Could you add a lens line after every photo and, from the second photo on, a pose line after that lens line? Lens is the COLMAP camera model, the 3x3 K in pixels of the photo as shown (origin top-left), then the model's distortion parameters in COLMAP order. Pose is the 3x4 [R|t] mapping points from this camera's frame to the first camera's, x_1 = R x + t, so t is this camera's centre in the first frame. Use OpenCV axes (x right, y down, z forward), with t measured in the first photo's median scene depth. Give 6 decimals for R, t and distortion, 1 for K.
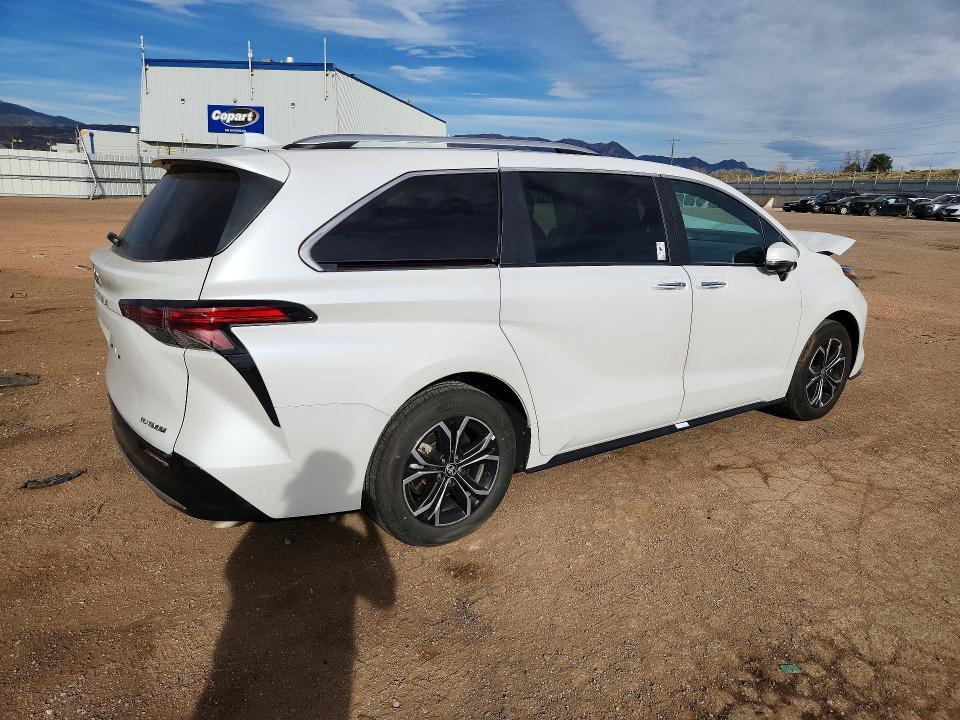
lens RADIAL K [[782.5, 0, 480.0], [0, 782.5, 360.0], [0, 0, 1]] dist [0.004577, -0.003544]
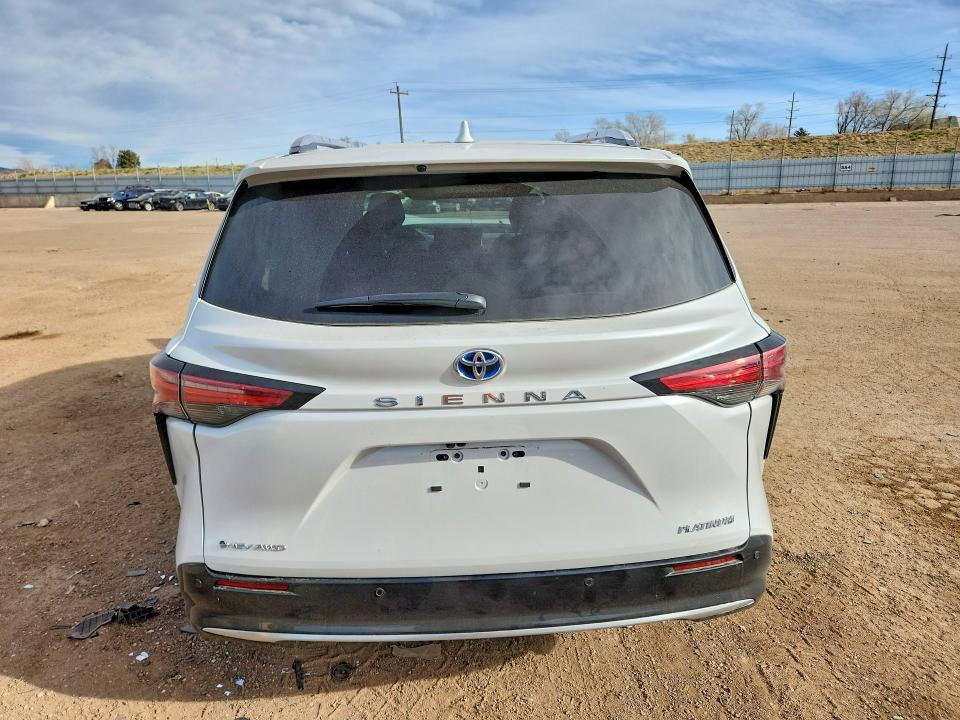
lens RADIAL K [[782.5, 0, 480.0], [0, 782.5, 360.0], [0, 0, 1]] dist [0.004577, -0.003544]
pose [[0.448204, -0.214154, 0.867901, -0.221154], [0.208697, 0.969119, 0.131353, -0.038003], [-0.869229, 0.122255, 0.479056, 0.151038]]
